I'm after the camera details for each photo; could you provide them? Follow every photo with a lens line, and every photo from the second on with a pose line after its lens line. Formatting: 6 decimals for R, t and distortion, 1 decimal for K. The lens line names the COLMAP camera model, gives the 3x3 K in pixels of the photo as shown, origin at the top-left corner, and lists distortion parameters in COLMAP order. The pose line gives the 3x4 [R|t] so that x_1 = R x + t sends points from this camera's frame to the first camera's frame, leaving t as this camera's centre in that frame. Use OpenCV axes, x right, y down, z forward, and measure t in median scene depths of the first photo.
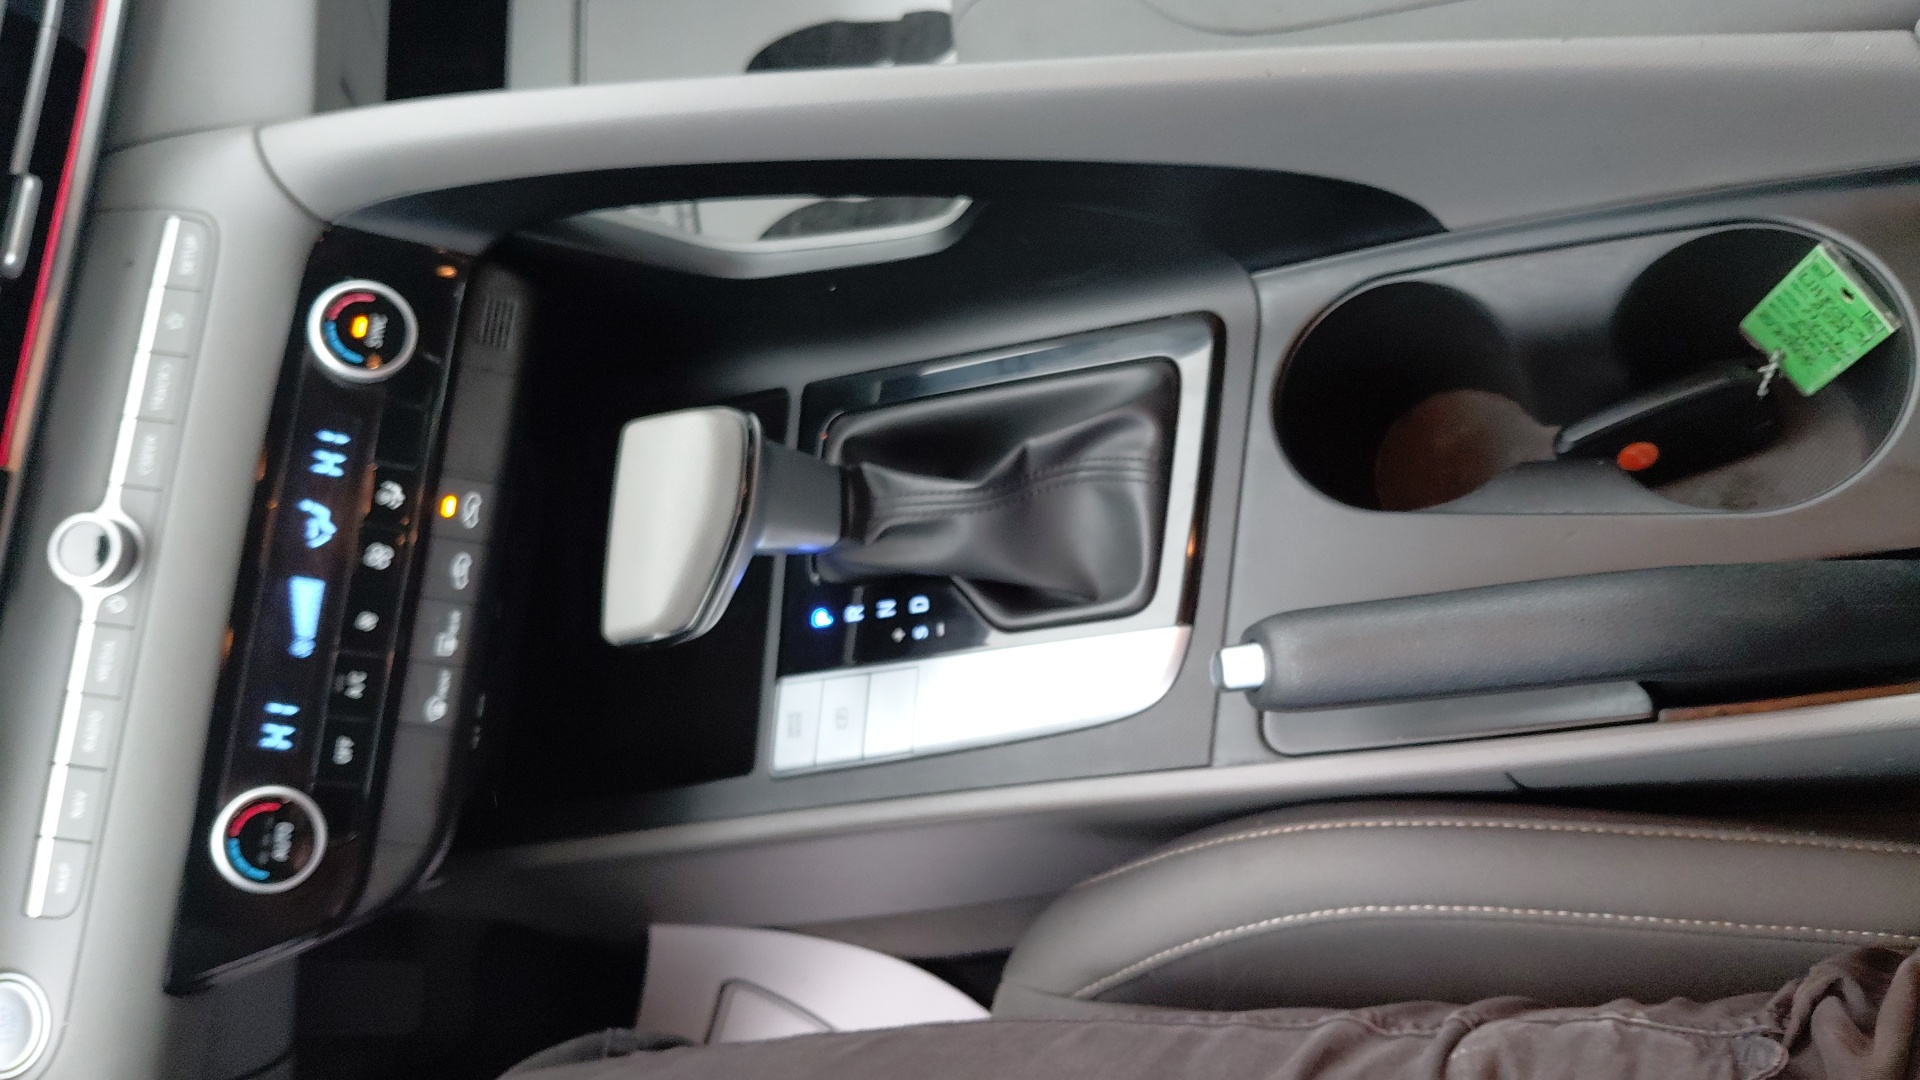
lens RADIAL K [[1475.3, 0, 960.0], [0, 1475.3, 540.0], [0, 0, 1]] dist [0.012672, -0.040839]
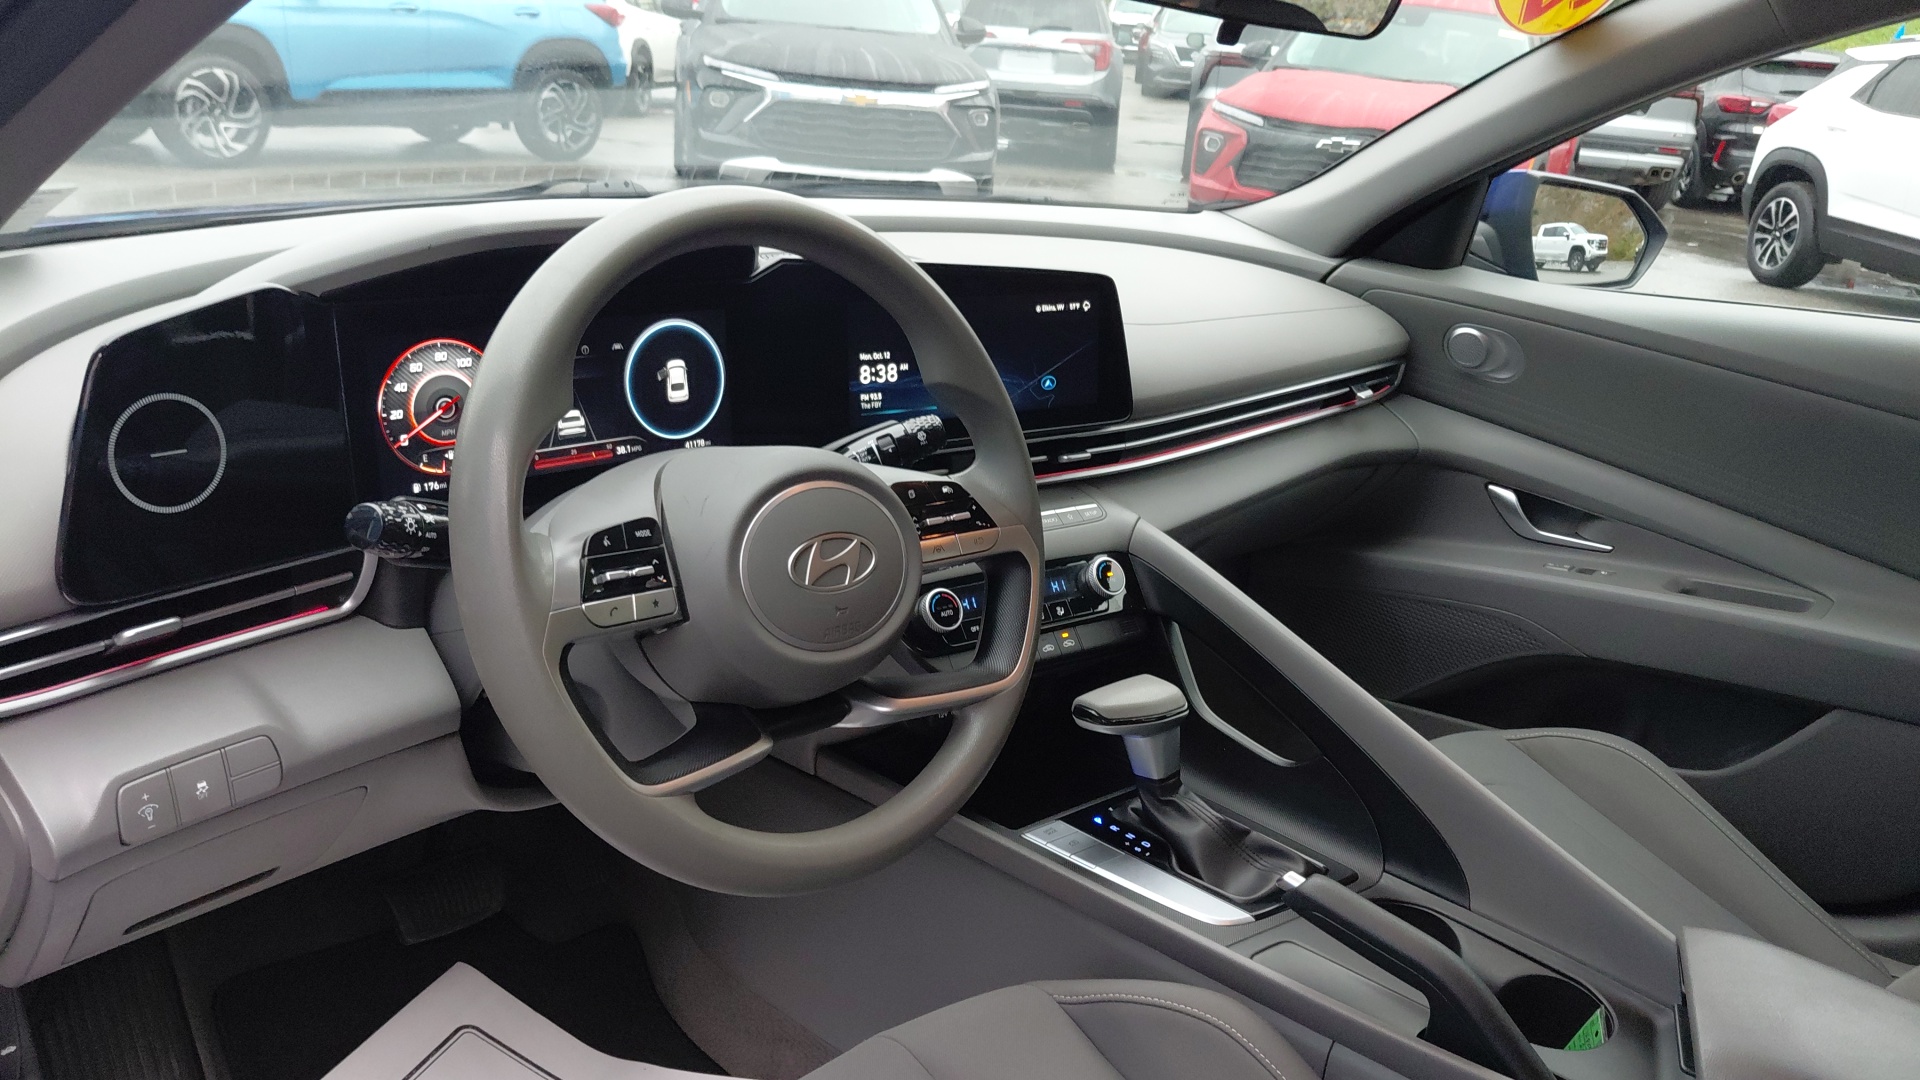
lens RADIAL K [[1431.1, 0, 971.7], [0, 1431.1, 565.5], [0, 0, 1]] dist [0.180408, -0.362780]
pose [[0.577995, 0.718663, -0.386580, 0.369600], [-0.773396, 0.331288, -0.540469, 1.313973], [-0.260346, 0.611368, 0.747294, -0.724842]]
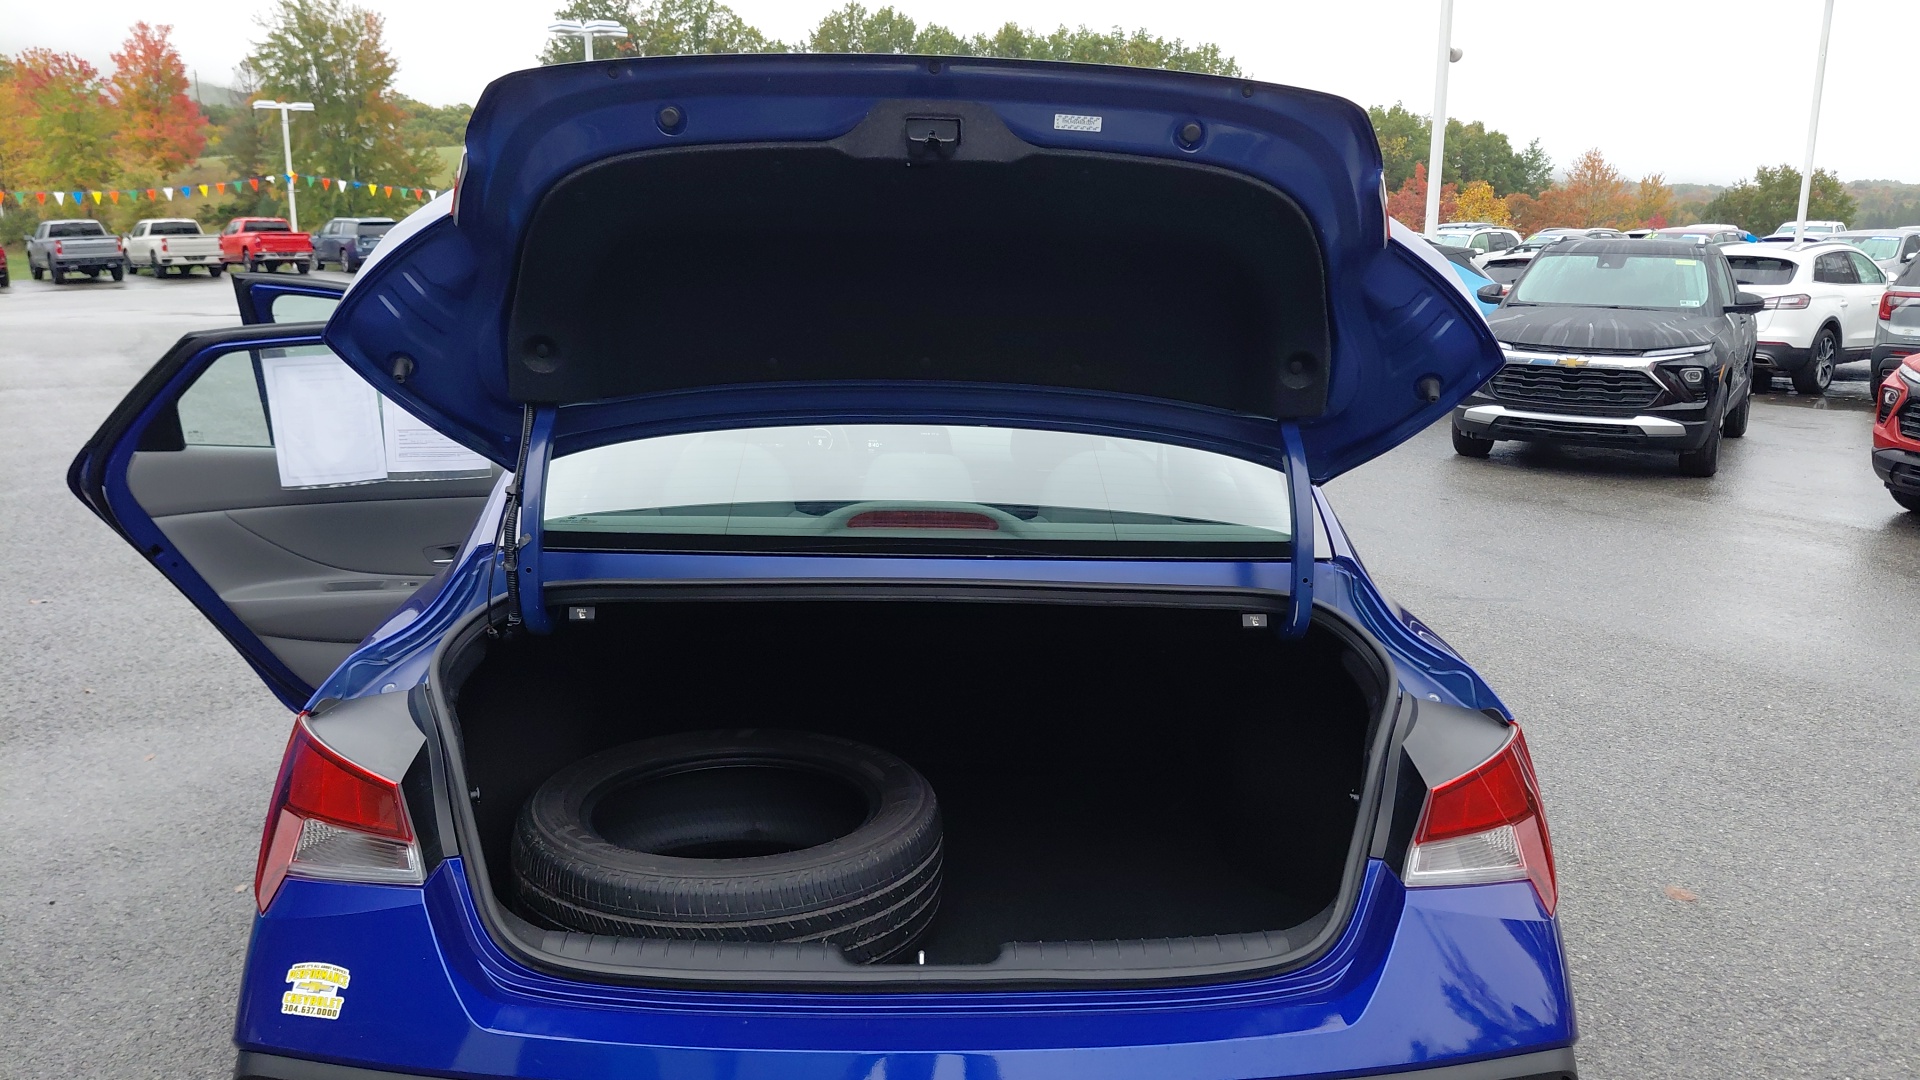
lens RADIAL K [[1475.3, 0, 960.0], [0, 1475.3, 540.0], [0, 0, 1]] dist [0.012672, -0.040839]
pose [[0.005790, 0.662404, -0.749124, 6.080544], [-0.982825, 0.141950, 0.117921, -1.255969], [0.184450, 0.735575, 0.651849, -4.335988]]
